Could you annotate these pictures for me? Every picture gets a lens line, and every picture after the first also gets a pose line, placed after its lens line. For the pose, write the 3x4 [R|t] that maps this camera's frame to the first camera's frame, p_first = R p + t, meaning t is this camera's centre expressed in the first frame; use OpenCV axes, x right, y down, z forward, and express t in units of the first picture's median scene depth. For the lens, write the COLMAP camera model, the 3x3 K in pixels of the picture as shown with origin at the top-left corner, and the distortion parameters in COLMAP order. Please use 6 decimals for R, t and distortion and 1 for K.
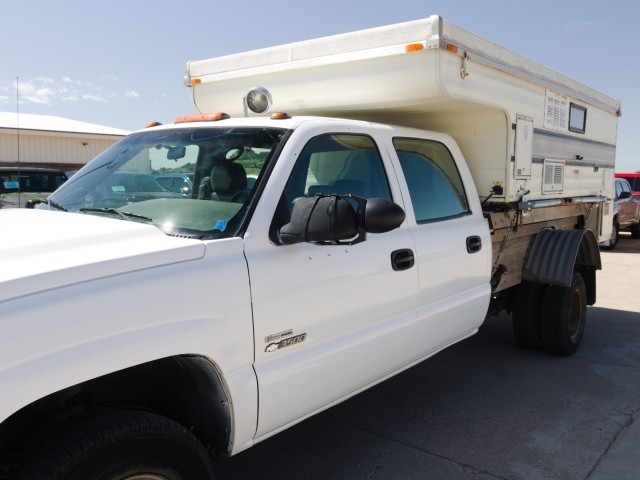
lens RADIAL K [[563.8, 0, 336.8], [0, 563.8, 214.9], [0, 0, 1]] dist [-0.002192, 0.001353]
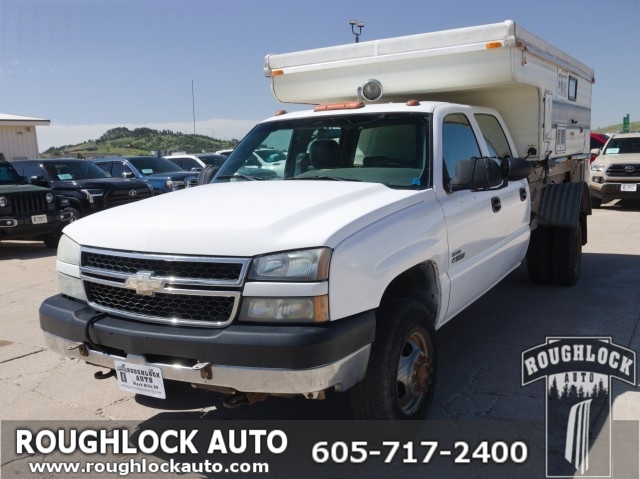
lens RADIAL K [[619.6, 0, 302.1], [0, 619.6, 239.8], [0, 0, 1]] dist [-0.008926, -0.004111]
pose [[0.992502, -0.068967, 0.100917, -0.380812], [0.061368, 0.995174, 0.076568, 0.015708], [-0.105711, -0.069801, 0.991944, -0.334287]]
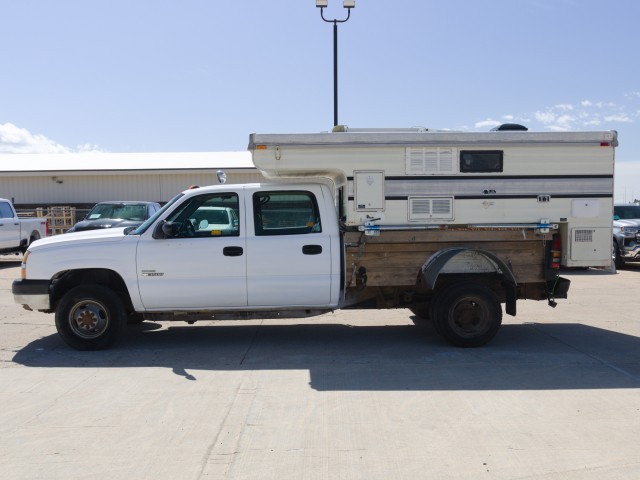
lens RADIAL K [[599.1, 0, 320.0], [0, 599.1, 240.0], [0, 0, 1]] dist [0.001982, 0.009203]
pose [[0.671994, 0.012555, -0.740450, 1.507746], [-0.032096, 0.999411, -0.012182, 0.041010], [0.739861, 0.031951, 0.672001, -0.199746]]
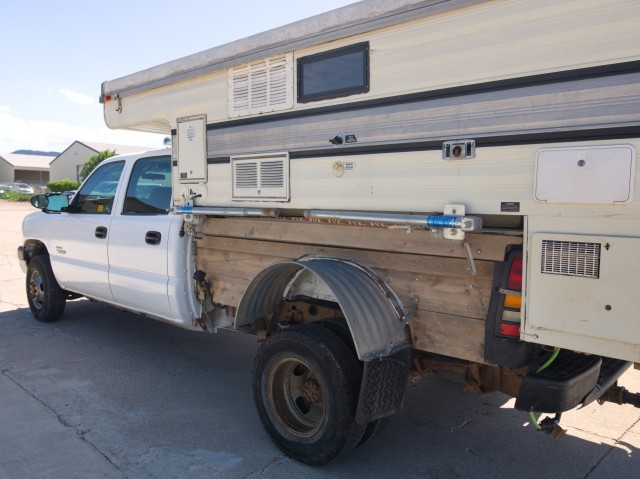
lens RADIAL K [[532.2, 0, 306.3], [0, 532.2, 224.2], [0, 0, 1]] dist [0.001399, 0.000849]
pose [[-0.095843, 0.048929, -0.994193, 1.256207], [-0.070225, 0.995970, 0.055786, -0.059742], [0.992916, 0.075164, -0.092021, 1.332405]]
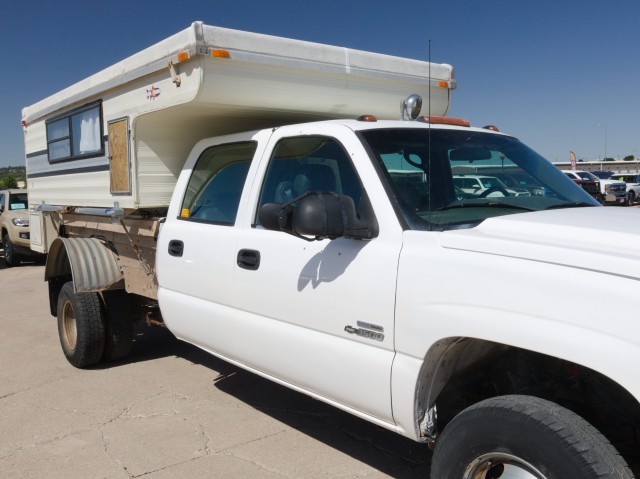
lens RADIAL K [[599.1, 0, 320.0], [0, 599.1, 239.5], [0, 0, 1]] dist [0.001982, 0.009203]
pose [[0.223520, -0.100148, 0.969541, -1.084146], [0.090555, 0.992539, 0.081647, -0.051410], [-0.970484, 0.069547, 0.230921, 0.762347]]
